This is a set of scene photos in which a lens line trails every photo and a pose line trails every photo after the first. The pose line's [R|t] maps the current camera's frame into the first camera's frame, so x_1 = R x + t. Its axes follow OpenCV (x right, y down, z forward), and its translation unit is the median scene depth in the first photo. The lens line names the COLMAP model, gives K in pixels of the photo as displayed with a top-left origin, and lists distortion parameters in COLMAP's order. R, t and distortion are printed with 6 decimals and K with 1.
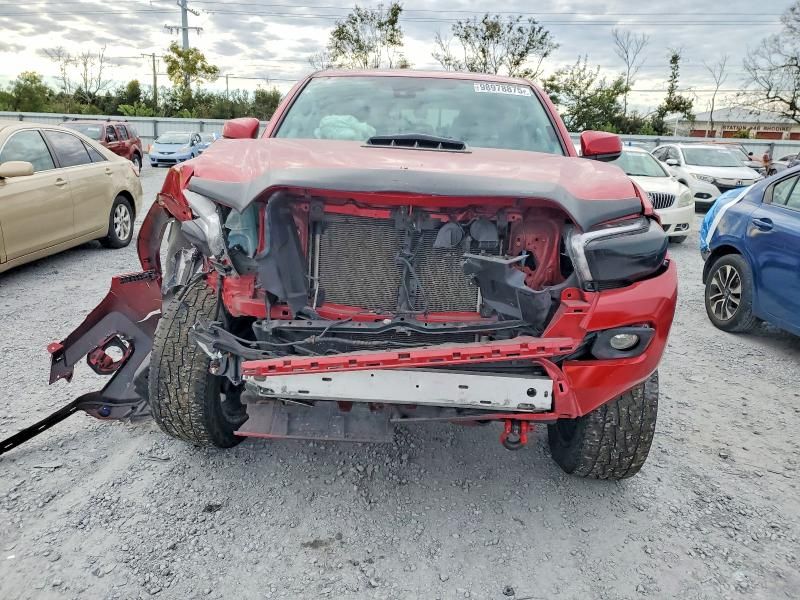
lens RADIAL K [[640.4, 0, 393.9], [0, 640.4, 300.3], [0, 0, 1]] dist [0.030782, -0.002261]
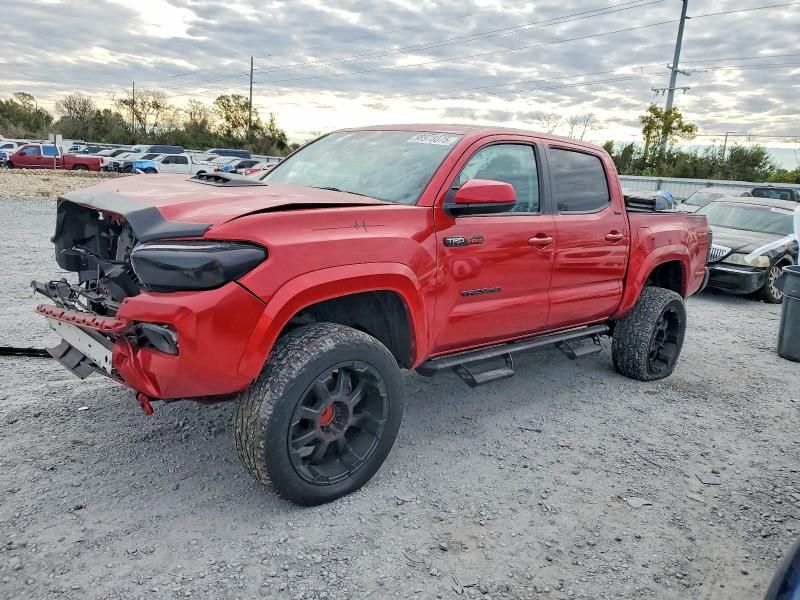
lens RADIAL K [[640.4, 0, 393.9], [0, 640.4, 300.3], [0, 0, 1]] dist [0.030782, -0.002261]
pose [[0.707806, 0.152683, -0.689709, 0.119404], [-0.212498, 0.977160, -0.001757, -0.007596], [0.673688, 0.147805, 0.724084, 0.033594]]
